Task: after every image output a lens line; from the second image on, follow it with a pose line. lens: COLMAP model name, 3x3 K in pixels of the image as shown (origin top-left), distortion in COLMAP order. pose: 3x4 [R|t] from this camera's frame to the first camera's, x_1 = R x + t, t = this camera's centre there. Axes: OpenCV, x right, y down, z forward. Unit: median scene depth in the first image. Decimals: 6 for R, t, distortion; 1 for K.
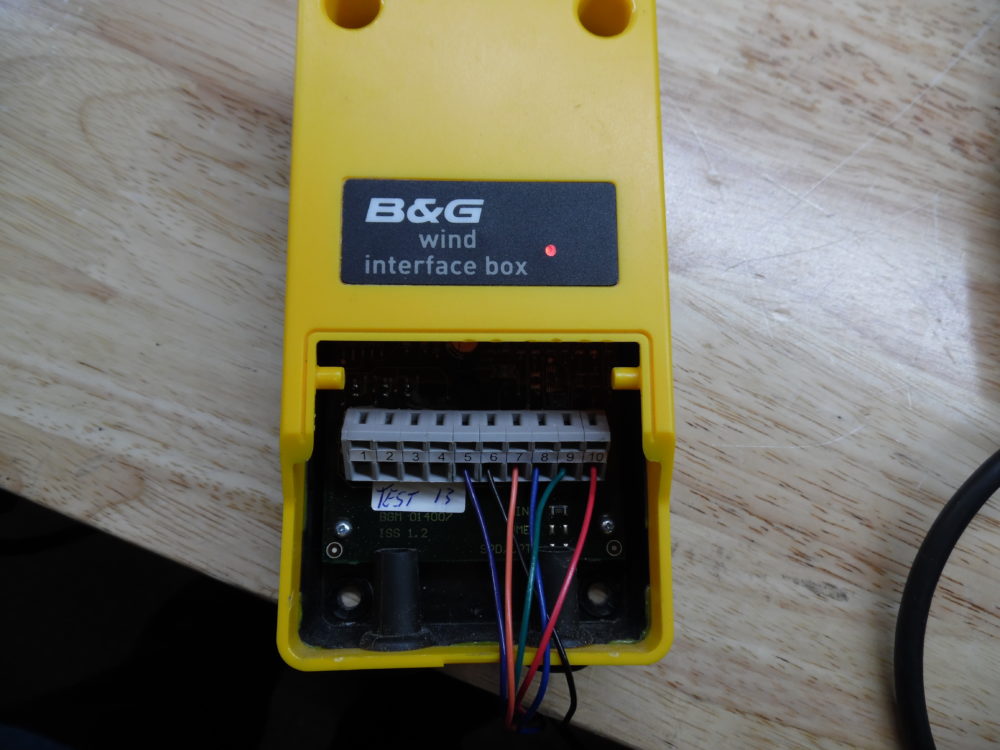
lens RADIAL K [[710.2, 0, 500.0], [0, 710.2, 375.0], [0, 0, 1]] dist [-0.006170, -0.000183]
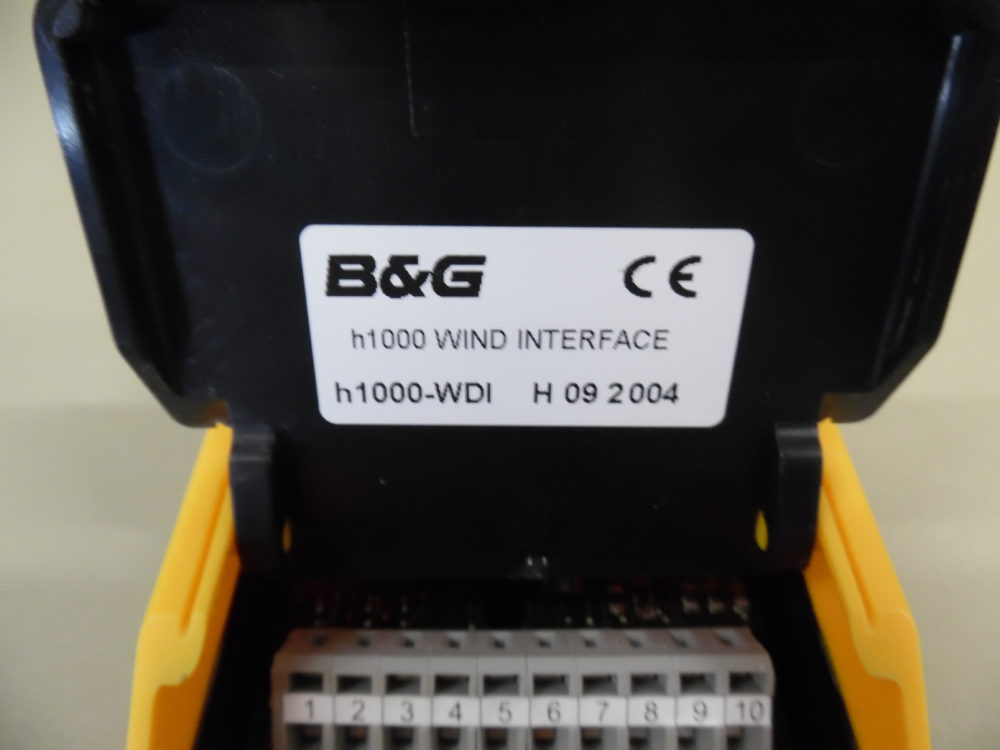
lens RADIAL K [[710.2, 0, 500.0], [0, 710.2, 375.0], [0, 0, 1]] dist [-0.006170, -0.000183]
pose [[0.998470, -0.035008, -0.042801, -0.019326], [0.006411, 0.842126, -0.539243, 0.206829], [0.054921, 0.538144, 0.841062, 0.461578]]
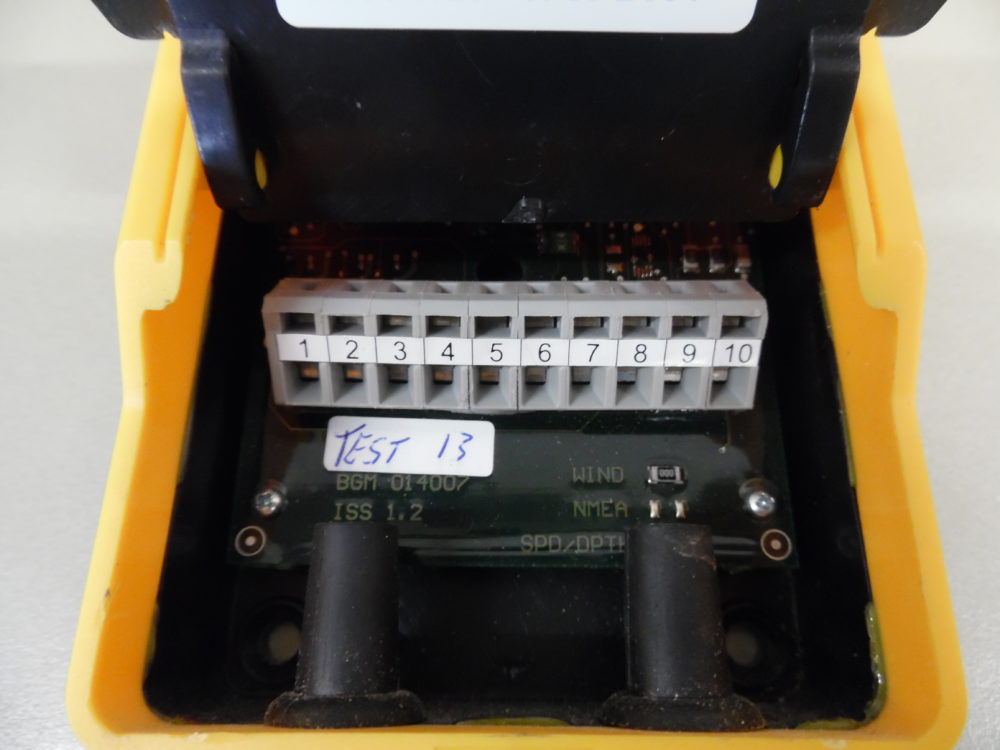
lens RADIAL K [[710.2, 0, 500.0], [0, 710.2, 375.0], [0, 0, 1]] dist [-0.006170, -0.000183]
pose [[0.997937, -0.009063, -0.063564, -0.009386], [-0.003084, 0.982078, -0.188451, 0.255857], [0.064133, 0.188258, 0.980023, 0.524257]]
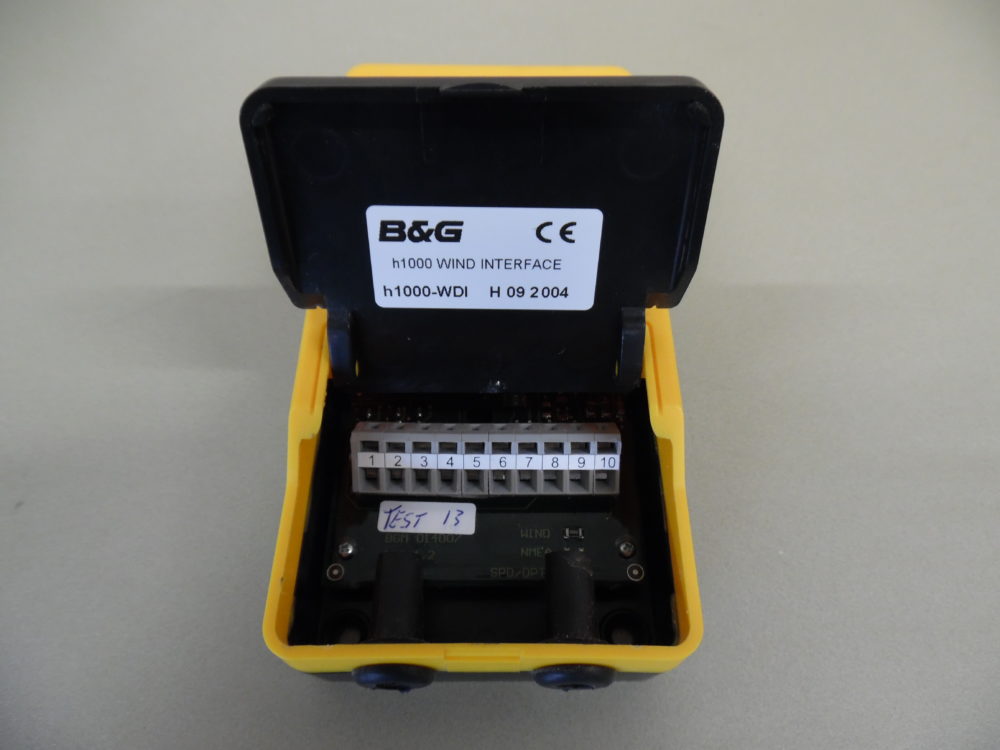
lens RADIAL K [[710.2, 0, 500.0], [0, 710.2, 375.0], [0, 0, 1]] dist [-0.006170, -0.000183]
pose [[0.998591, -0.021004, -0.048727, 0.041190], [0.001553, 0.929495, -0.368833, 0.401647], [0.053039, 0.368237, 0.928218, 0.047772]]
